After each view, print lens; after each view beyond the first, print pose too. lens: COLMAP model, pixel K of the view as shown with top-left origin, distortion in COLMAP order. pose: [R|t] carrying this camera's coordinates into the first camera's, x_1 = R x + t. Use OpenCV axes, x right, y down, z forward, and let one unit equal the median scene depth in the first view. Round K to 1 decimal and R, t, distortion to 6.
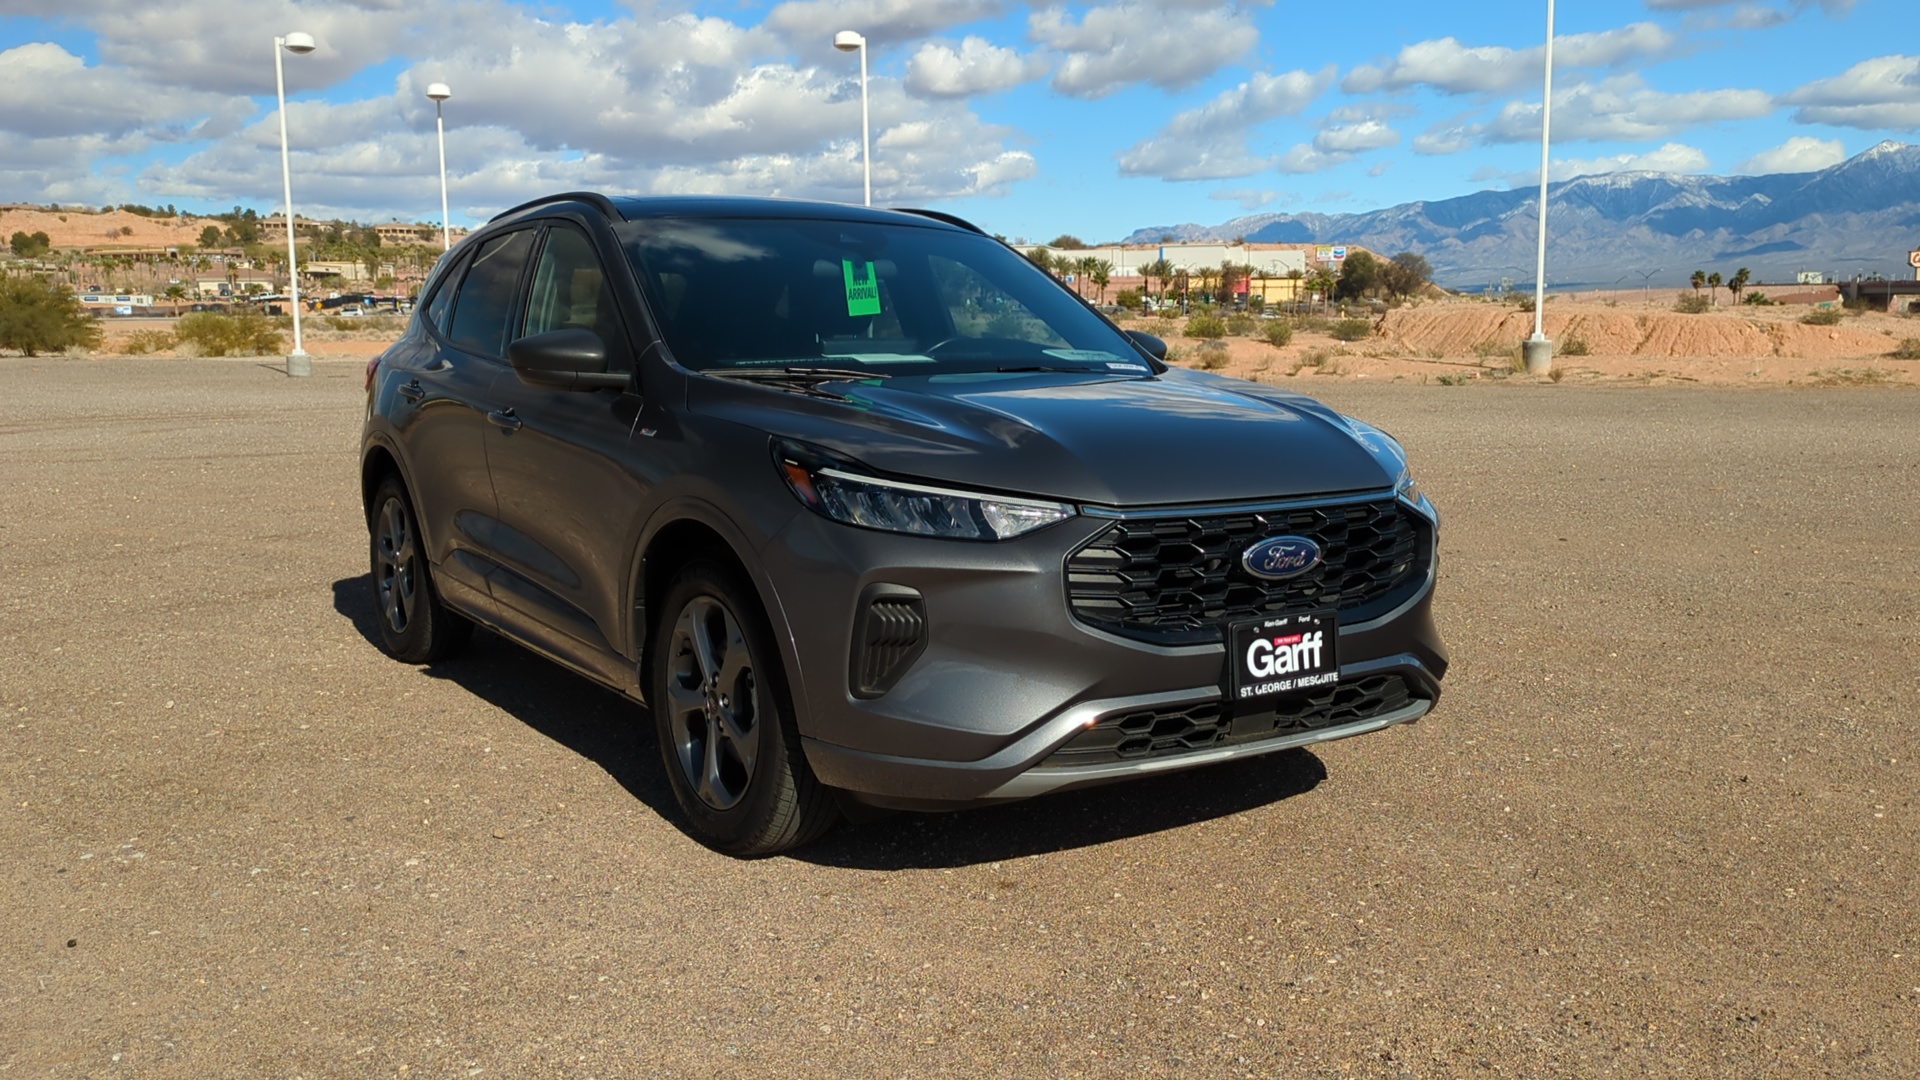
lens RADIAL K [[1646.1, 0, 971.3], [0, 1646.1, 548.5], [0, 0, 1]] dist [0.056396, -0.054919]
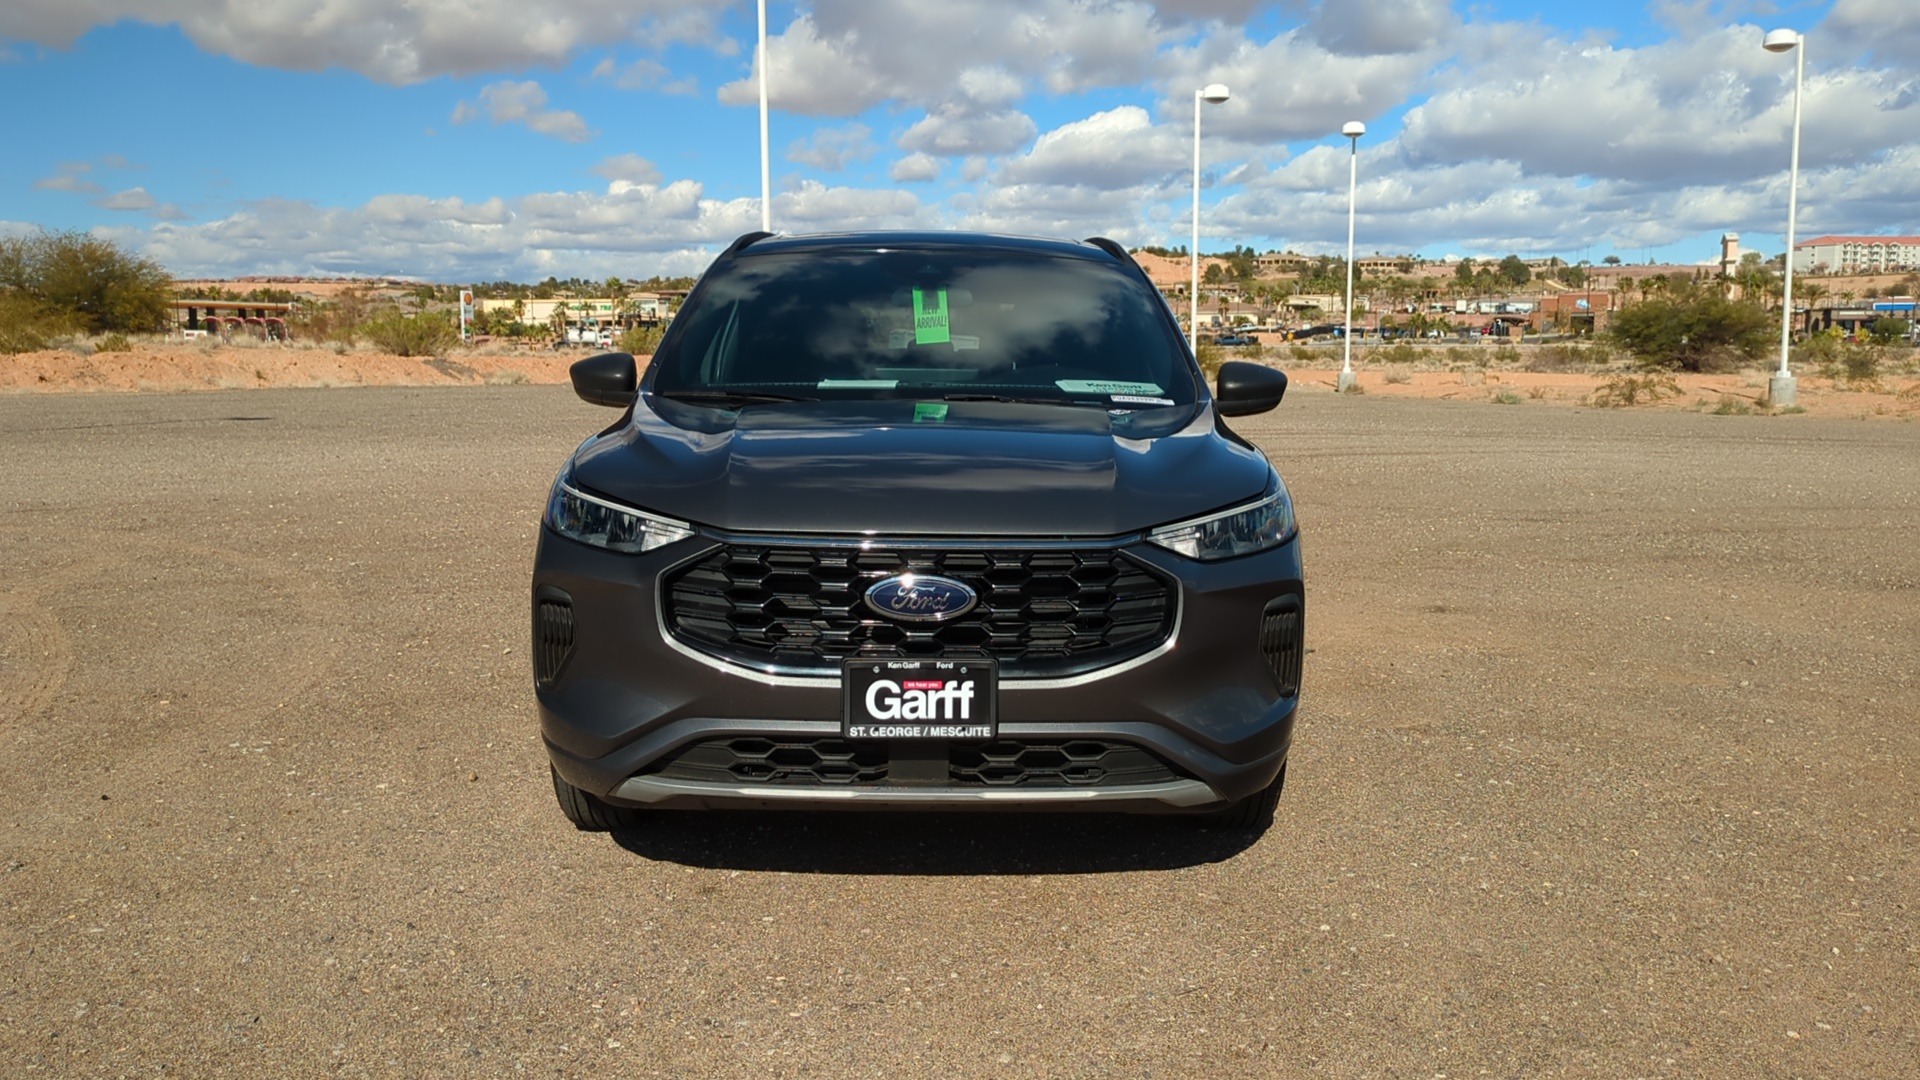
lens RADIAL K [[1646.1, 0, 971.3], [0, 1646.1, 548.5], [0, 0, 1]] dist [0.056396, -0.054919]
pose [[0.842176, 0.075367, -0.533909, 0.710456], [-0.085073, 0.996354, 0.006452, -0.031270], [0.532449, 0.039987, 0.845517, 0.206387]]
